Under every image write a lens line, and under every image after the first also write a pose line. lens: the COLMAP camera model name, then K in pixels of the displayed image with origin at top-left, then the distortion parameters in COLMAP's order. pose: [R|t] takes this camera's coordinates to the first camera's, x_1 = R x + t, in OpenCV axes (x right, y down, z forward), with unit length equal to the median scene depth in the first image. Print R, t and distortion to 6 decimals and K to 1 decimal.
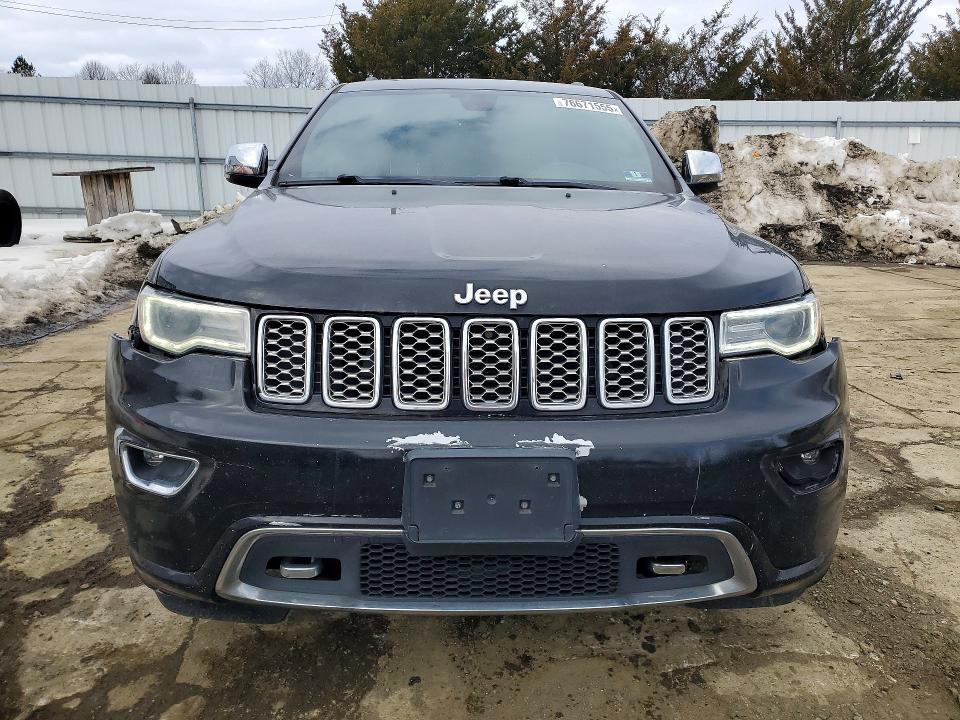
lens RADIAL K [[736.4, 0, 480.0], [0, 736.4, 360.0], [0, 0, 1]] dist [0.011474, -0.000851]
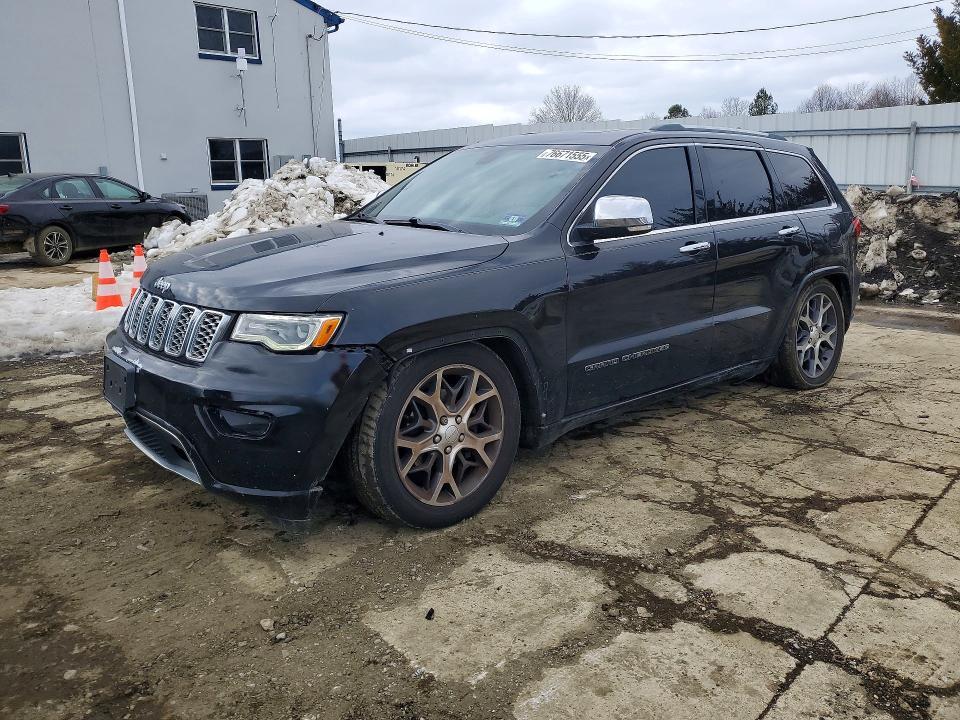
lens RADIAL K [[736.4, 0, 480.0], [0, 736.4, 360.0], [0, 0, 1]] dist [0.011474, -0.000851]
pose [[0.601983, 0.160002, -0.782315, 1.624367], [-0.179340, 0.981781, 0.062797, -0.133747], [0.778109, 0.102498, 0.619710, 0.379704]]
